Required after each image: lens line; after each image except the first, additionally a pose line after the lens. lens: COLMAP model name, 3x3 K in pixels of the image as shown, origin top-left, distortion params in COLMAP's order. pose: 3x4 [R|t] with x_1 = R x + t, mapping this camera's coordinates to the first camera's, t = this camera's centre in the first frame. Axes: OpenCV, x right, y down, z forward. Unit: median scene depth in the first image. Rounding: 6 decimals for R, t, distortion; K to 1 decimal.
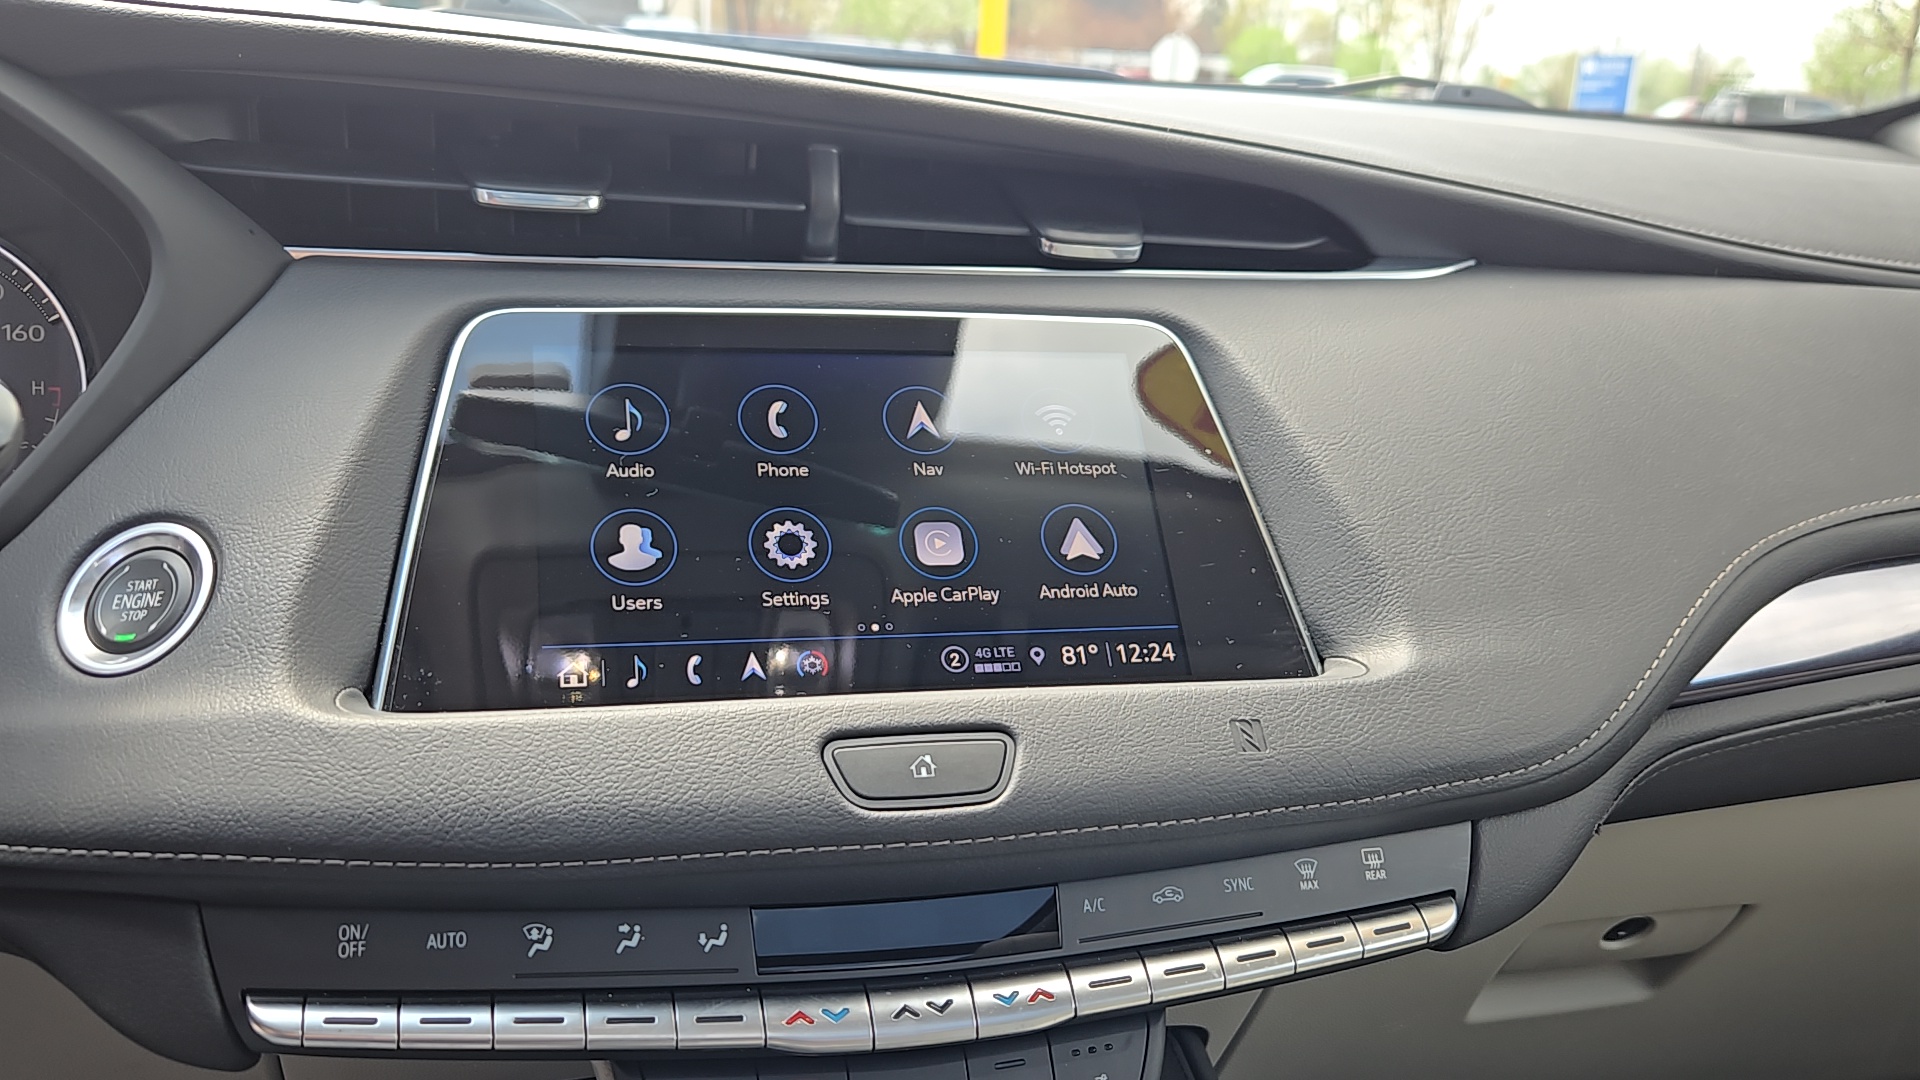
lens RADIAL K [[1620.6, 0, 959.0], [0, 1620.6, 535.6], [0, 0, 1]] dist [-0.002151, -0.005582]
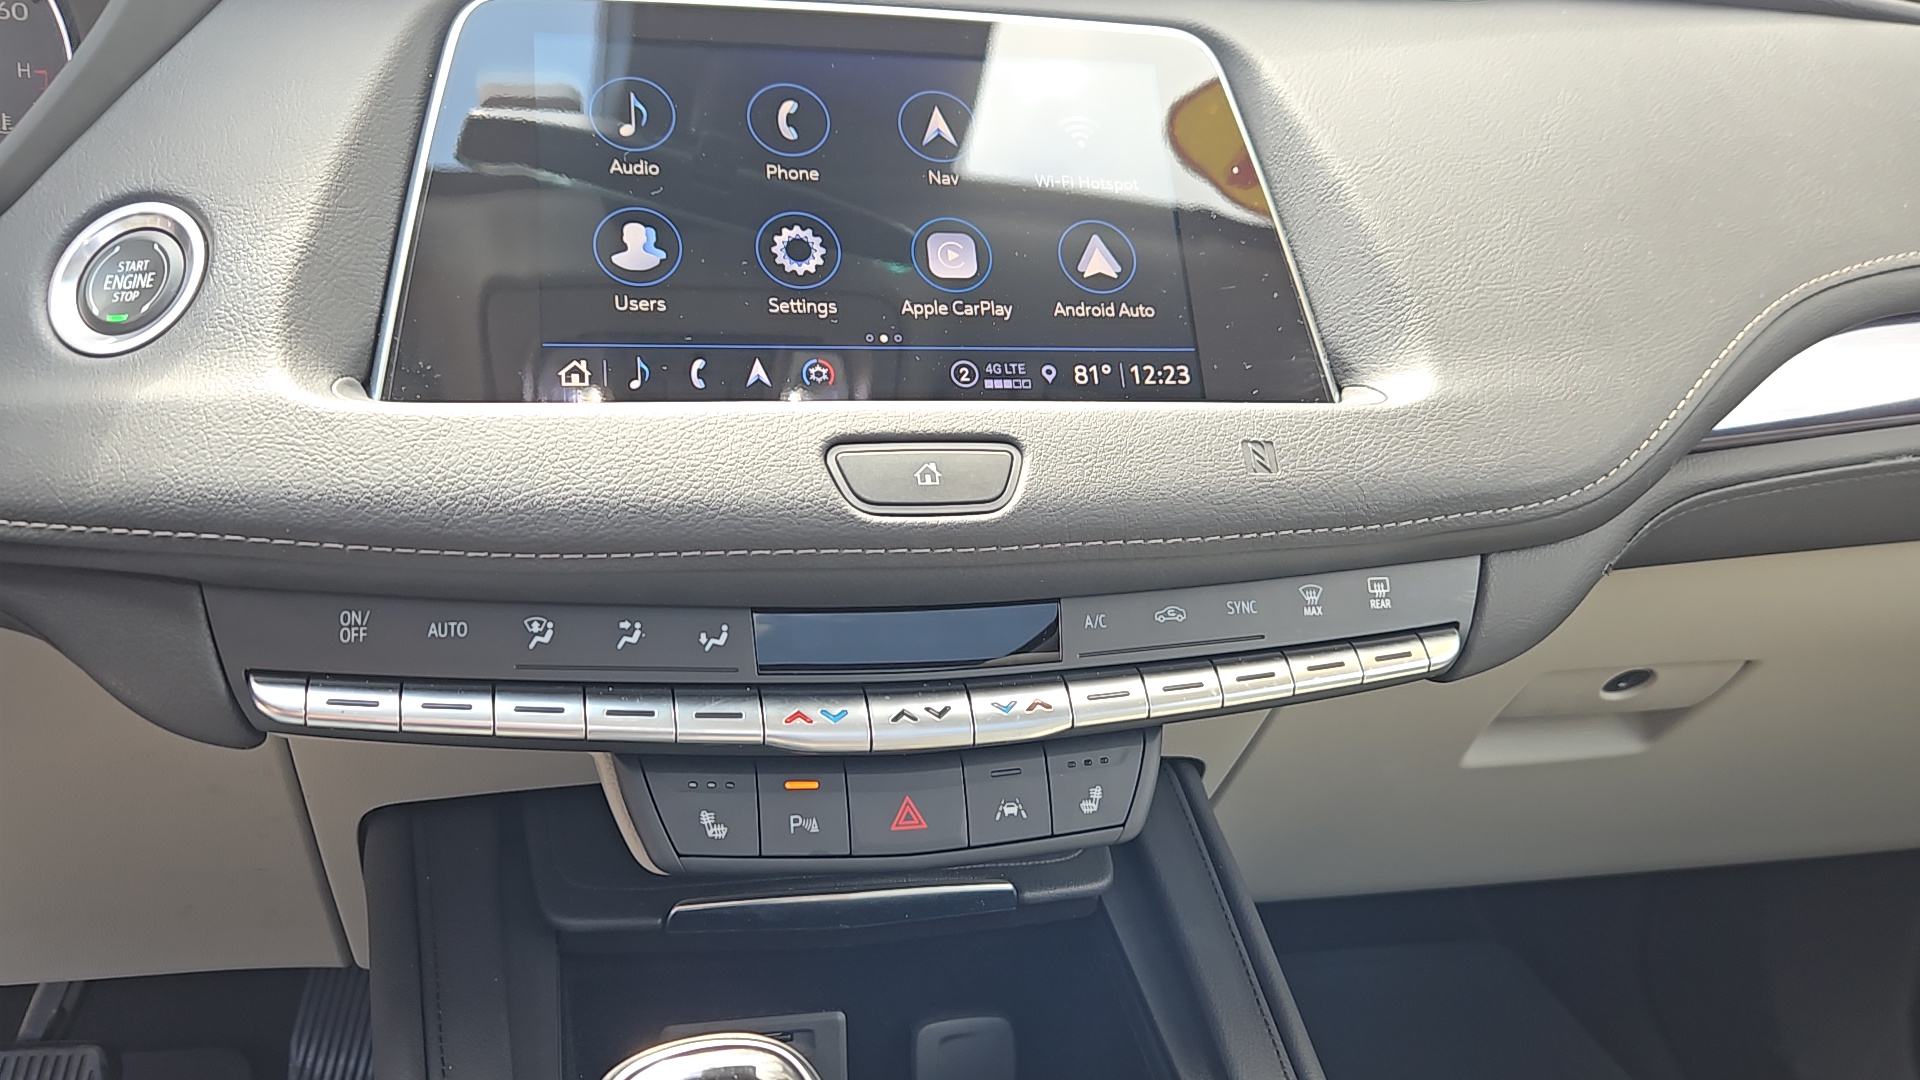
lens RADIAL K [[1620.6, 0, 959.0], [0, 1620.6, 535.6], [0, 0, 1]] dist [-0.002151, -0.005582]
pose [[0.999448, 0.031734, -0.009870, 0.007363], [-0.030050, 0.989782, 0.139383, 0.039160], [0.014193, -0.139010, 0.990189, 0.017687]]
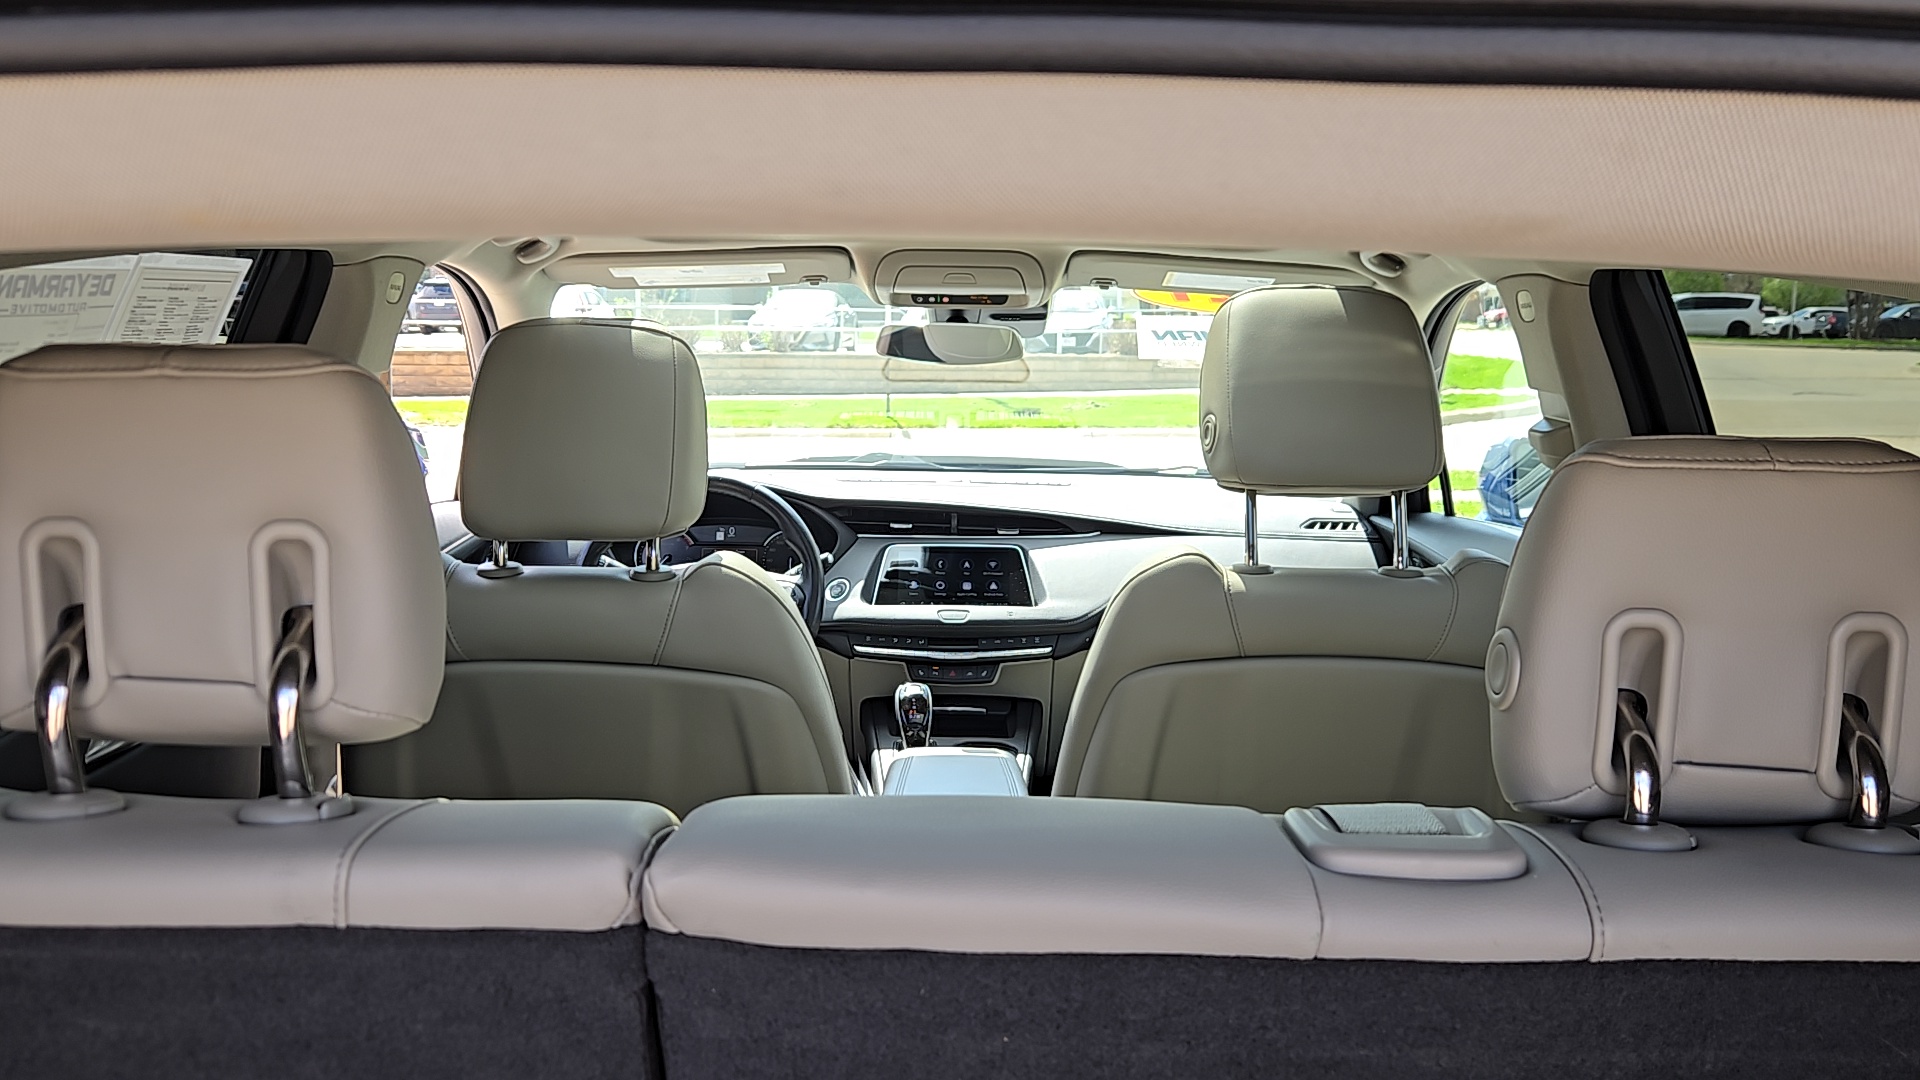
lens RADIAL K [[1612.1, 0, 952.5], [0, 1612.1, 543.5], [0, 0, 1]] dist [0.016598, 0.004669]
pose [[0.964727, -0.008868, -0.263104, 1.559099], [-0.027587, 0.990524, -0.134541, 0.677990], [0.261804, 0.137054, 0.955340, -4.838791]]
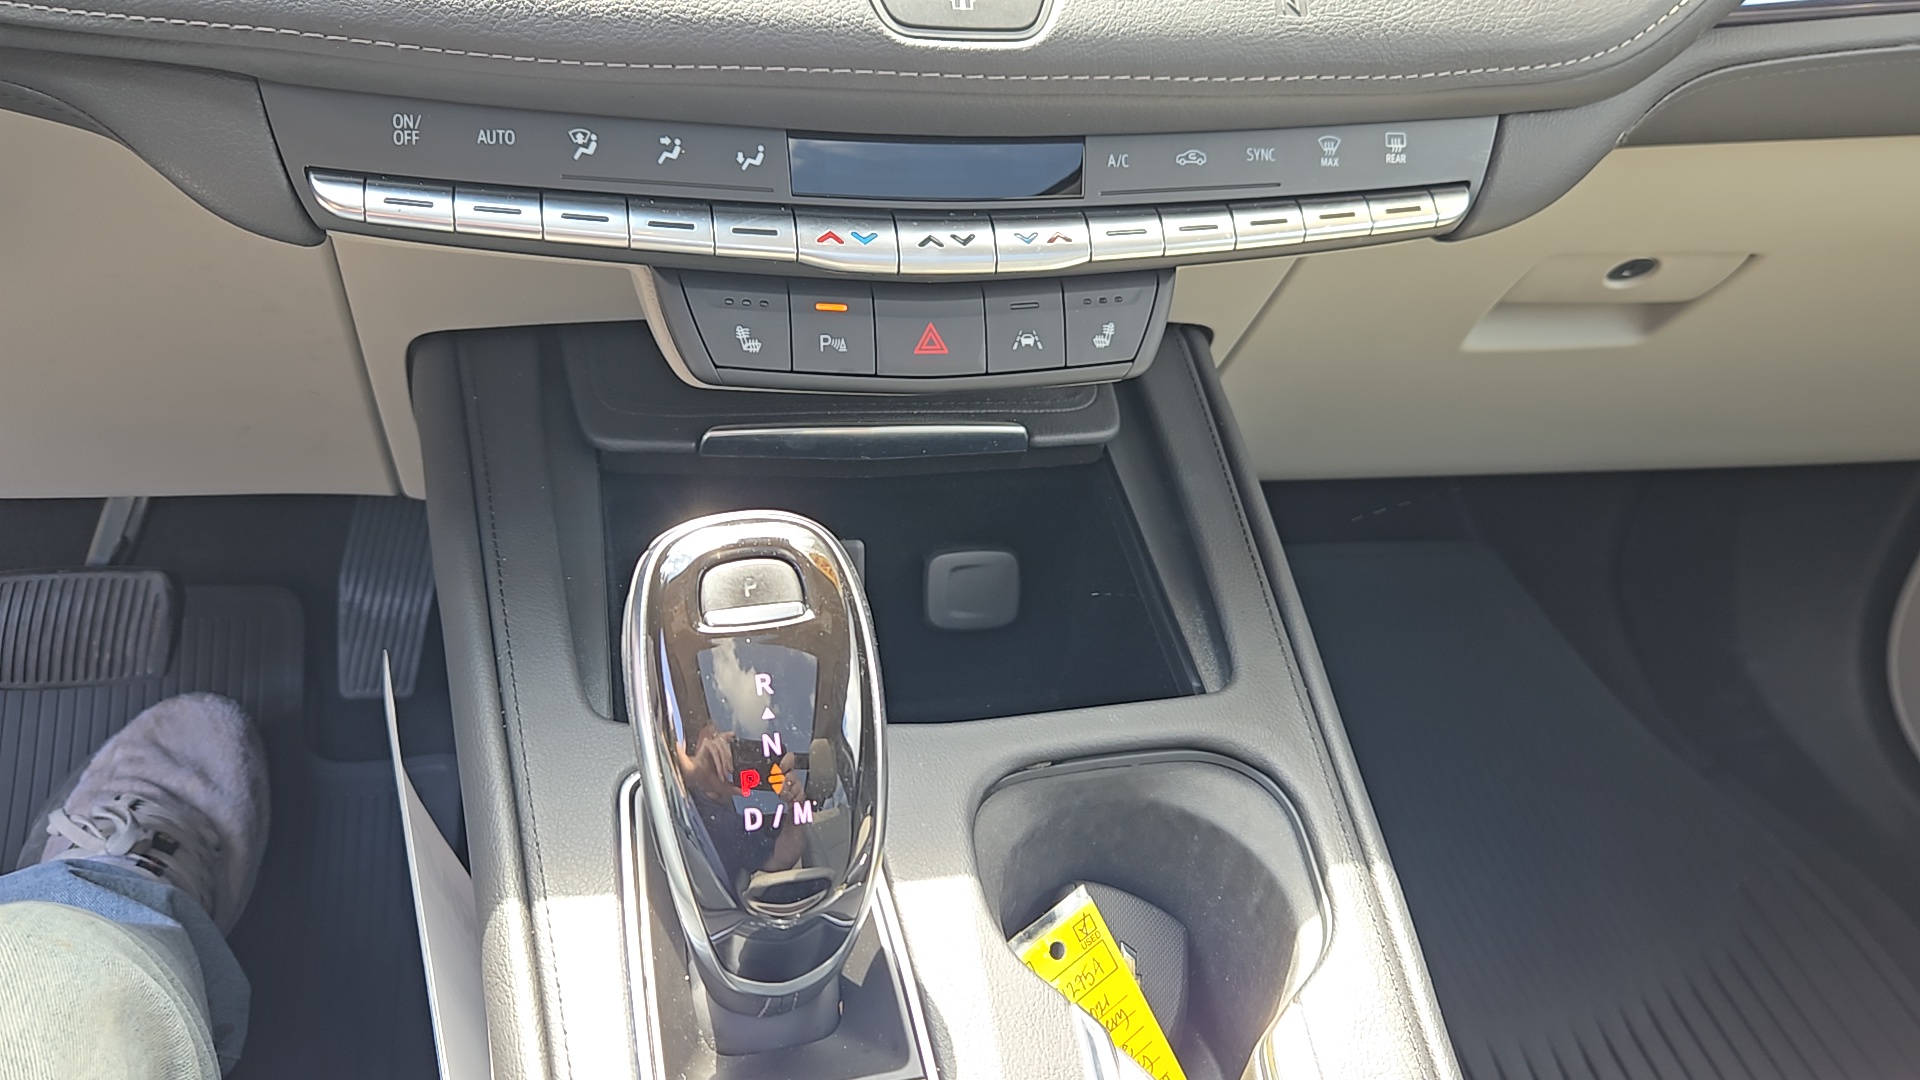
lens RADIAL K [[1620.6, 0, 959.0], [0, 1620.6, 535.6], [0, 0, 1]] dist [-0.002151, -0.005582]
pose [[0.997340, 0.072692, -0.005399, 0.005012], [-0.065852, 0.930294, 0.360856, 0.084332], [0.031254, -0.359540, 0.932606, -0.051436]]
